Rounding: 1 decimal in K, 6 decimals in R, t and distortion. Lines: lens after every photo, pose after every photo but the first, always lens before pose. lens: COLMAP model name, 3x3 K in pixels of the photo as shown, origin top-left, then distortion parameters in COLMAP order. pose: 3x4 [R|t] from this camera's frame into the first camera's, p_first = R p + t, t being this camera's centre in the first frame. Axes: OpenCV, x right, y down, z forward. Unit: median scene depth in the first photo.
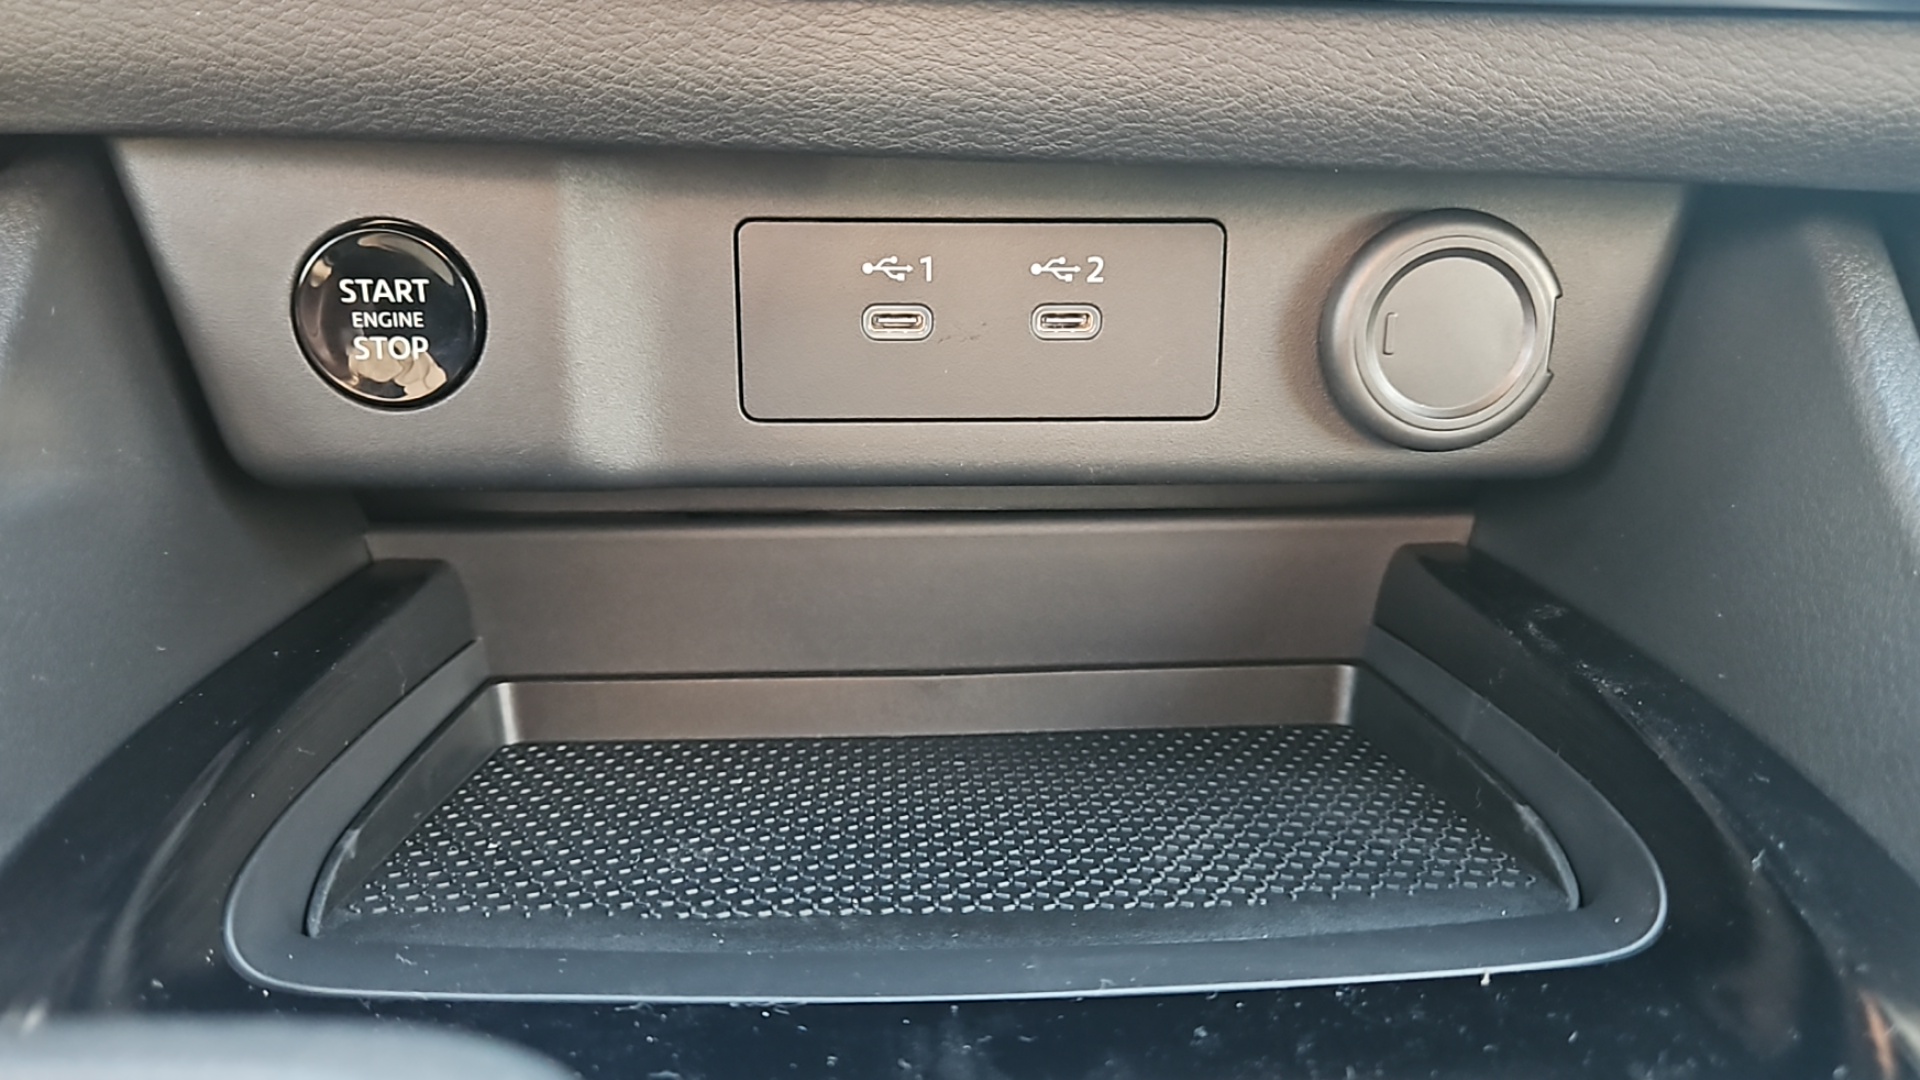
lens RADIAL K [[1382.6, 0, 960.0], [0, 1382.6, 540.0], [0, 0, 1]] dist [0.087451, -0.091435]
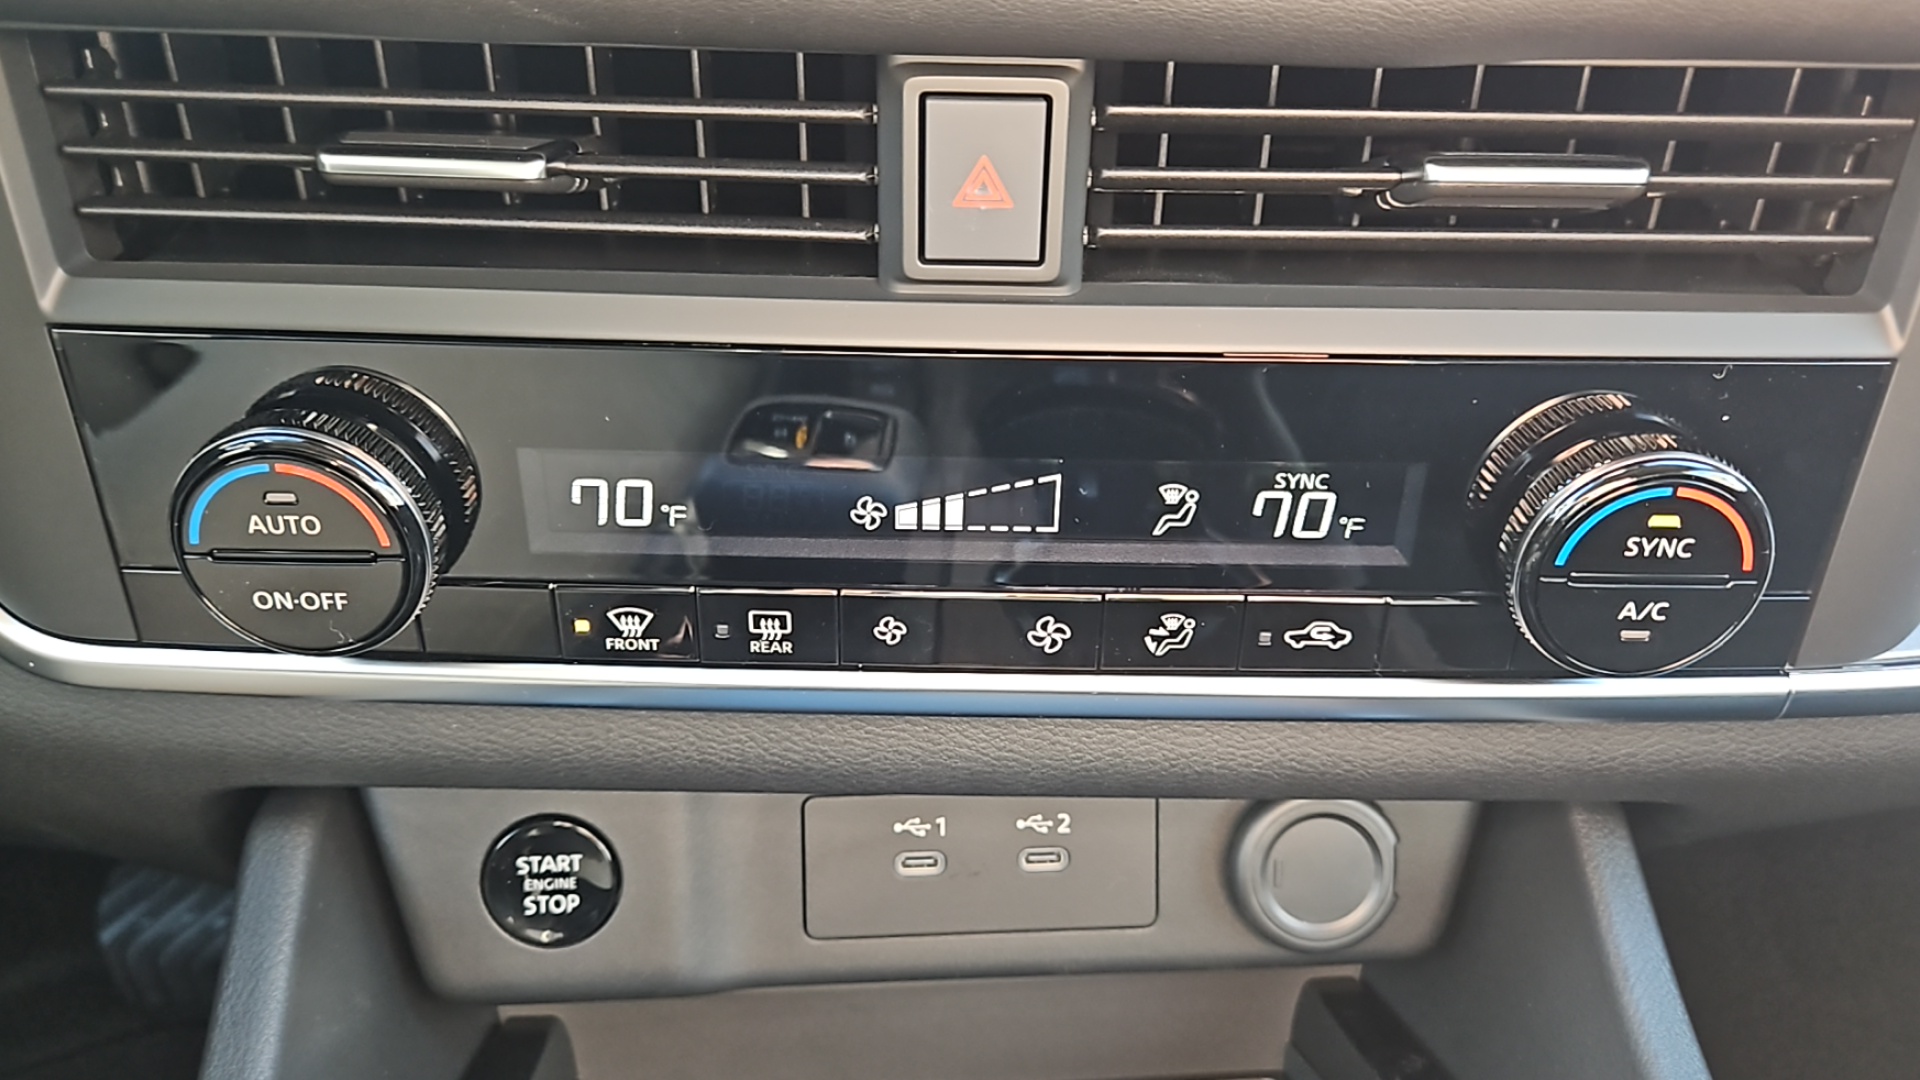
lens RADIAL K [[1387.3, 0, 960.0], [0, 1387.3, 540.0], [0, 0, 1]] dist [0.085483, -0.093154]
pose [[0.999555, -0.014872, 0.025843, -0.038165], [0.018090, 0.991465, -0.129114, -0.307812], [-0.023702, 0.129524, 0.991293, -0.415109]]
